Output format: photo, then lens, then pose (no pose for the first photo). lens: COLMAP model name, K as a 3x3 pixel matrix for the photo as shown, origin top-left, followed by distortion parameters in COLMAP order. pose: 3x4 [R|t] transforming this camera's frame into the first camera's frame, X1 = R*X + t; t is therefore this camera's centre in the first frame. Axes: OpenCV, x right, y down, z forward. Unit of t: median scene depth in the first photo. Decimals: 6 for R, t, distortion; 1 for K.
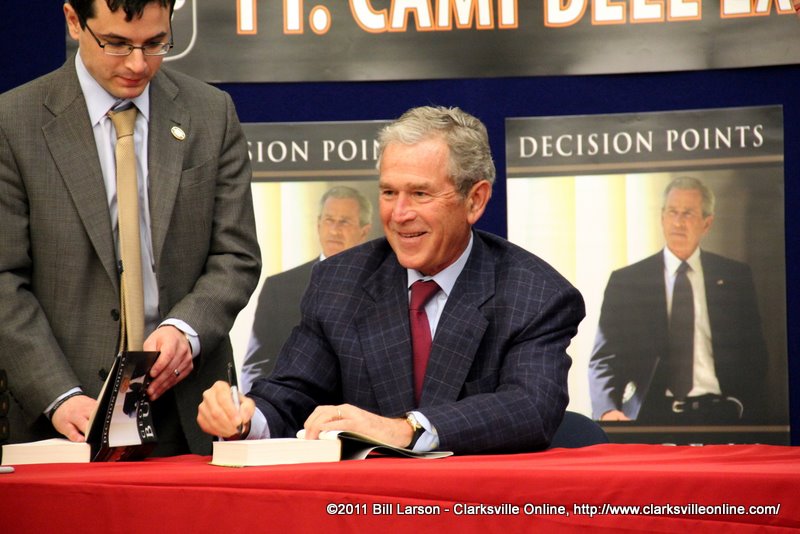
lens RADIAL K [[5240.8, 0, 398.2], [0, 5240.8, 265.0], [0, 0, 1]] dist [1.911354, 0.000000]
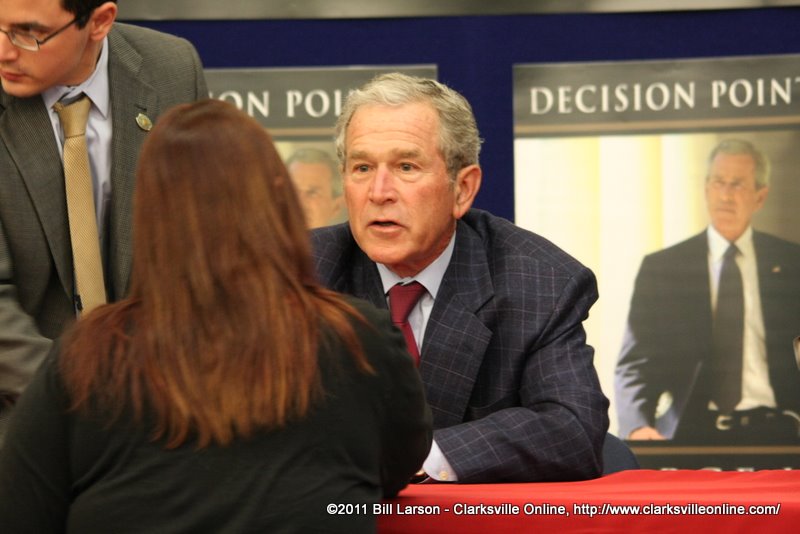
lens RADIAL K [[5519.7, 0, 400.3], [0, 5519.7, 267.2], [0, 0, 1]] dist [0.332178, 0.000000]
pose [[0.999975, 0.004827, 0.005262, -0.001265], [-0.004818, 0.999987, -0.001837, 0.004756], [-0.005271, 0.001811, 0.999984, 0.151053]]
